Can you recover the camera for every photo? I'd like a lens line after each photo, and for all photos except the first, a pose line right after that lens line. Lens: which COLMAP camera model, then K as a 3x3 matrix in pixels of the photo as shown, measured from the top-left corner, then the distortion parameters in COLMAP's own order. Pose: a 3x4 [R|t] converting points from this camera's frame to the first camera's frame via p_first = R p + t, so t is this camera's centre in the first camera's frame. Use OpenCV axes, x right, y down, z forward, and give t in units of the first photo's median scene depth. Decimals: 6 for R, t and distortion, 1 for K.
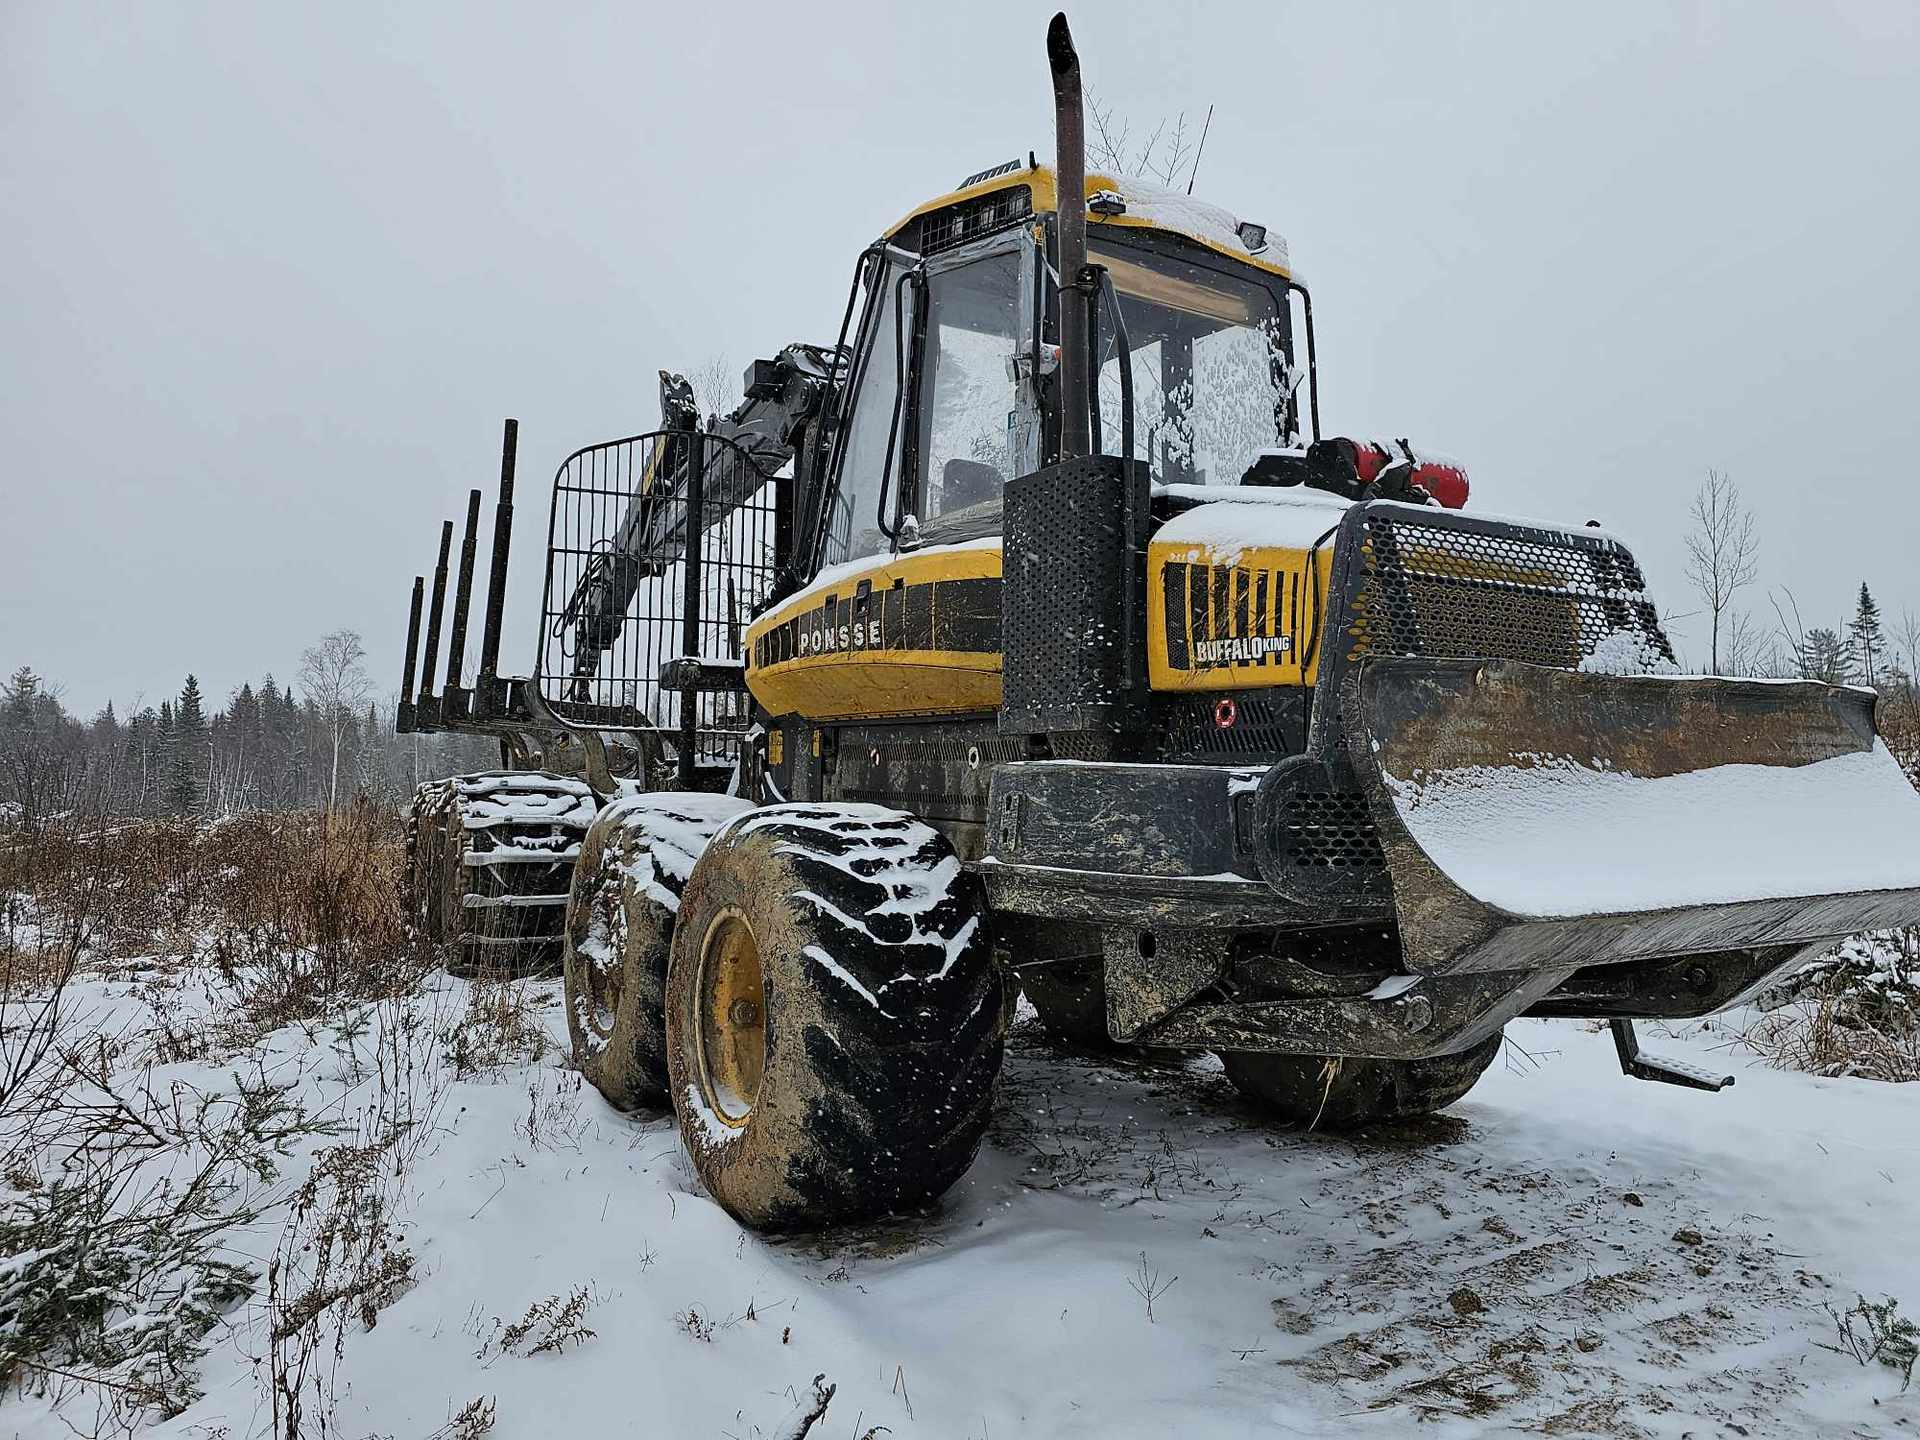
lens RADIAL K [[1285.5, 0, 959.8], [0, 1285.5, 688.8], [0, 0, 1]] dist [0.004770, 0.000077]
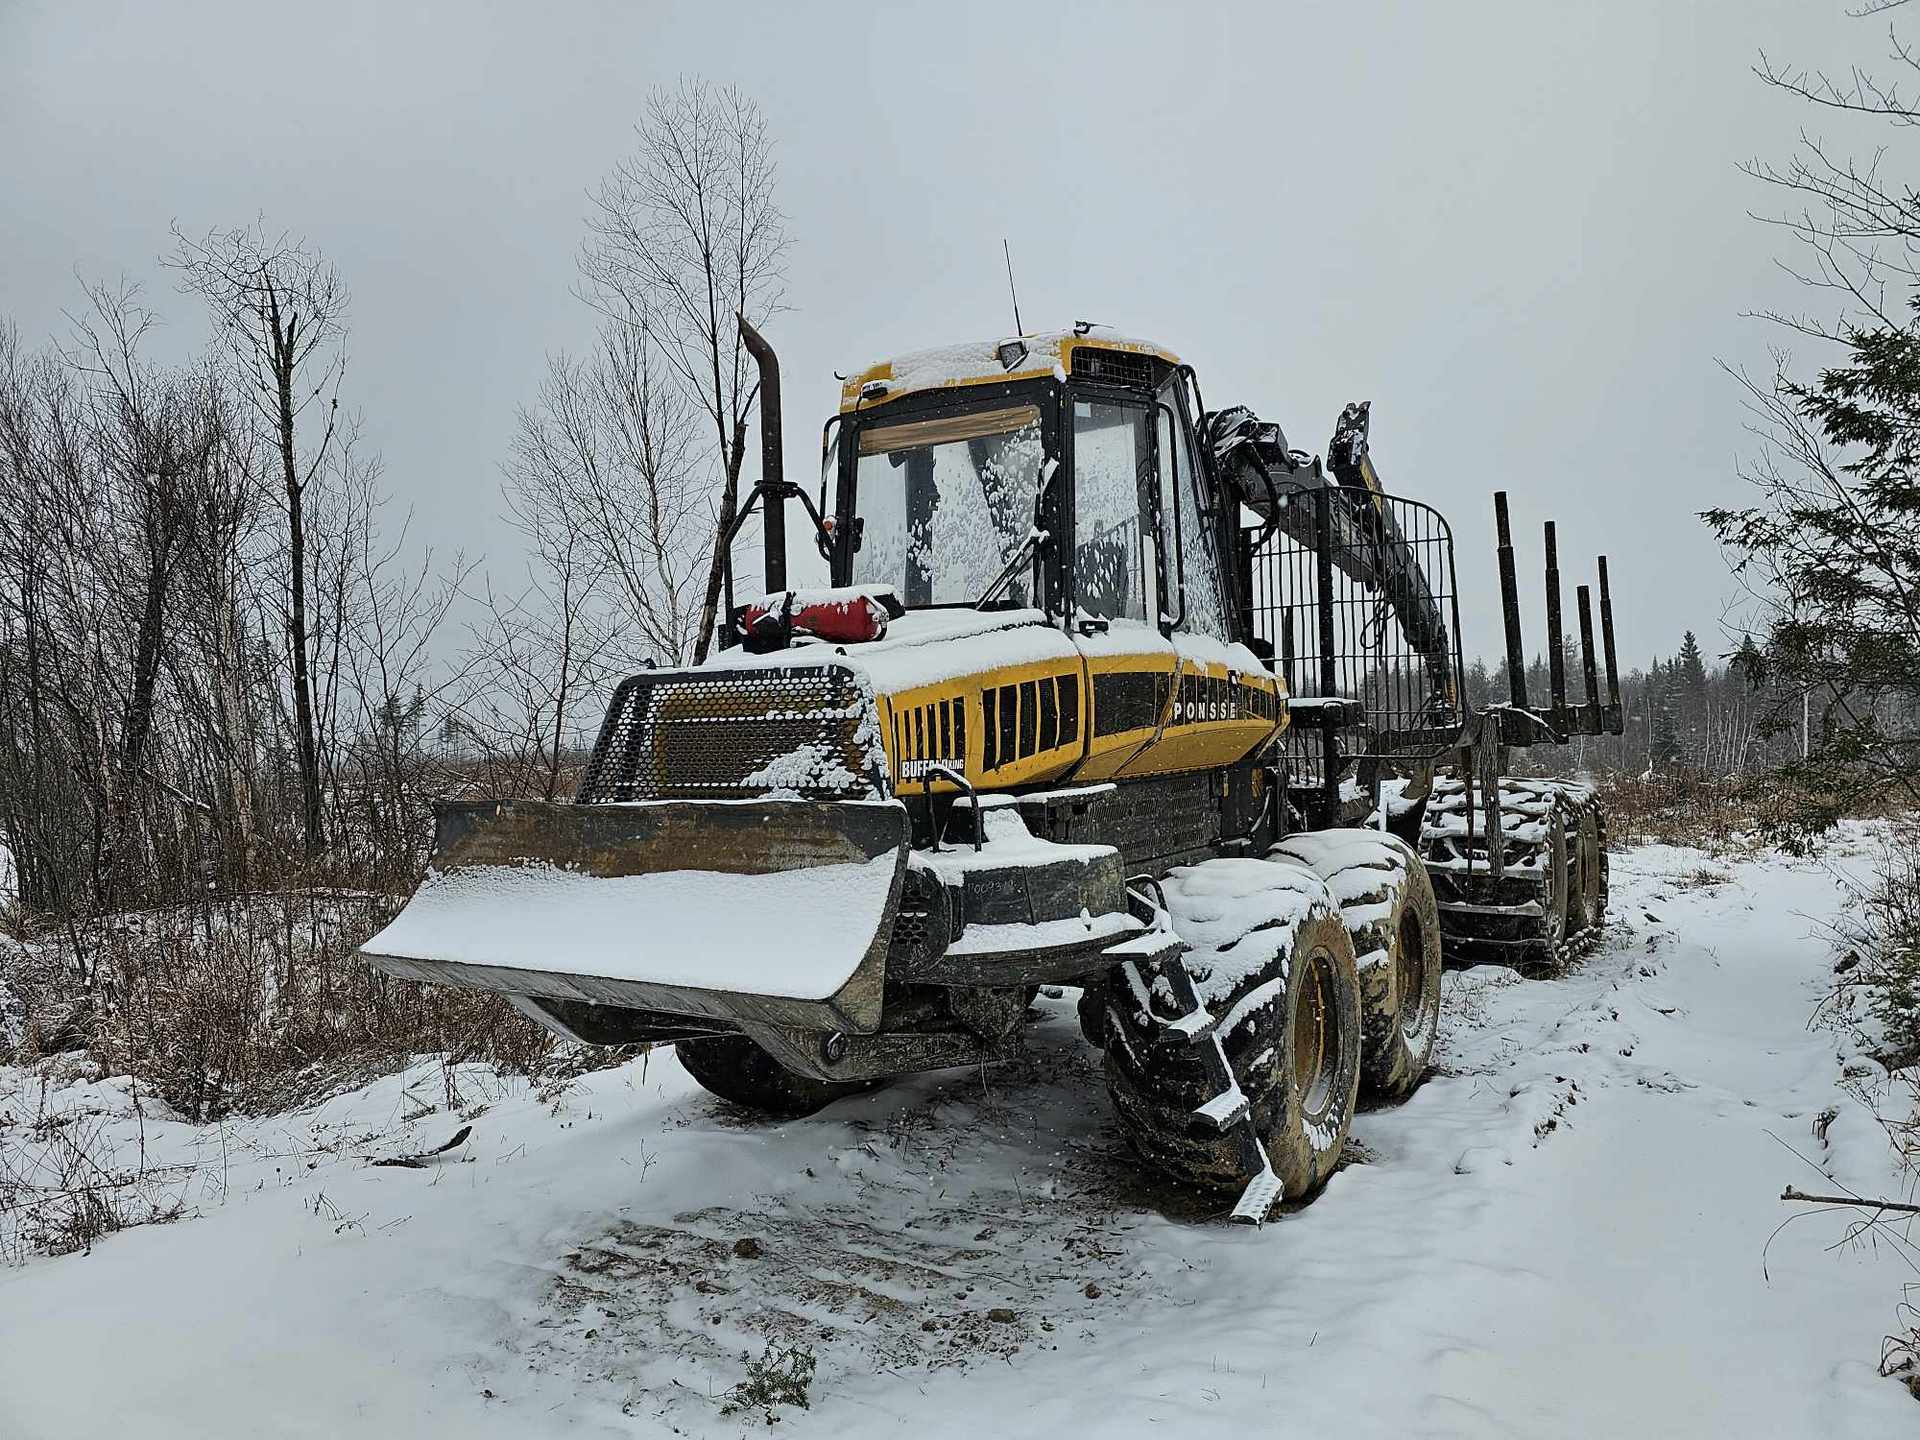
lens RADIAL K [[1258.8, 0, 960.0], [0, 1258.8, 720.0], [0, 0, 1]] dist [0.050560, -0.051752]
pose [[0.466204, -0.030176, -0.884163, 1.684481], [0.084469, 0.996370, 0.010533, -0.073025], [0.880636, -0.079595, 0.467060, 0.612213]]
